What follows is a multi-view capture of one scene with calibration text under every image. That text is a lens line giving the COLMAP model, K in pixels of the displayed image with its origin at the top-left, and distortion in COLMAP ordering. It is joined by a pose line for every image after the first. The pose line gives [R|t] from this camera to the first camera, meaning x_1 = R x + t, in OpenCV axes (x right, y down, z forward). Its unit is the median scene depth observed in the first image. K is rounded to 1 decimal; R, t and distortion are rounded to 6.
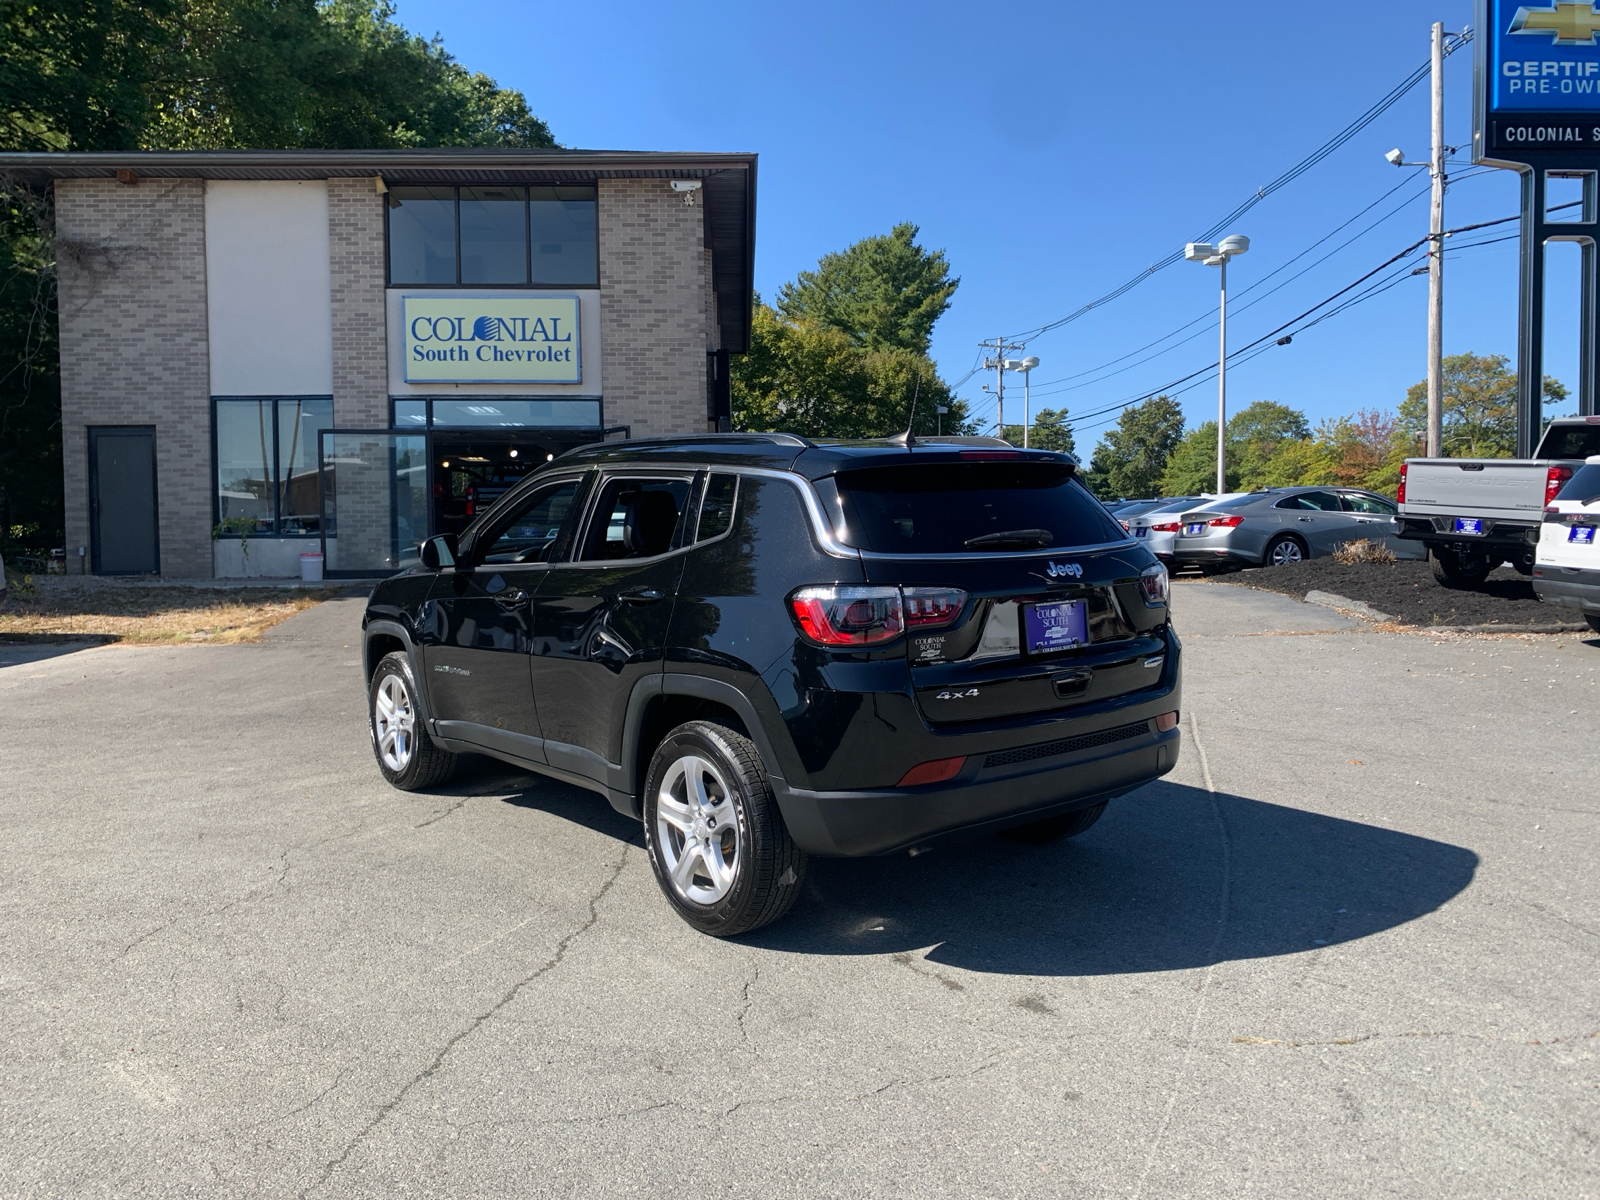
lens RADIAL K [[1208.2, 0, 787.9], [0, 1208.2, 606.9], [0, 0, 1]] dist [0.009170, -0.020154]
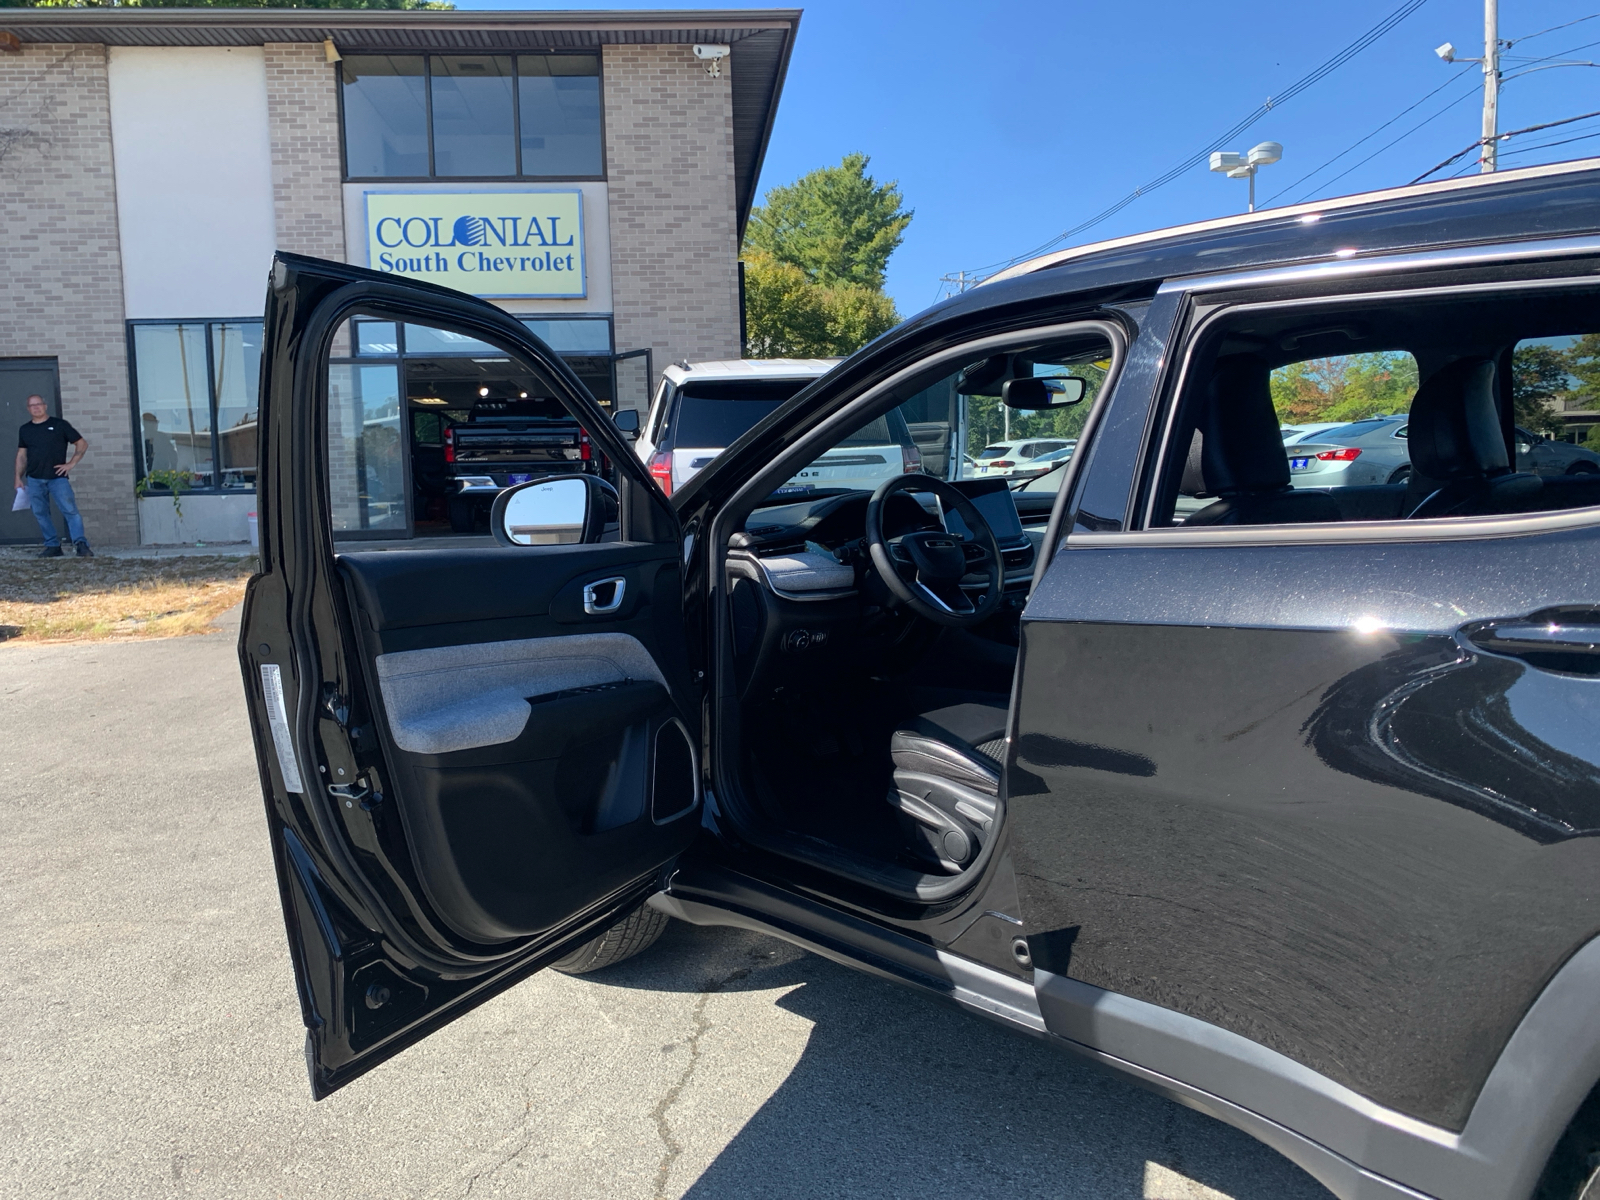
lens RADIAL K [[1208.2, 0, 780.3], [0, 1208.2, 604.0], [0, 0, 1]] dist [0.009170, -0.020154]
pose [[0.998601, -0.022957, 0.047626, -0.084314], [0.020994, 0.998926, 0.041311, -0.008672], [-0.048523, -0.040253, 0.998011, 0.166524]]
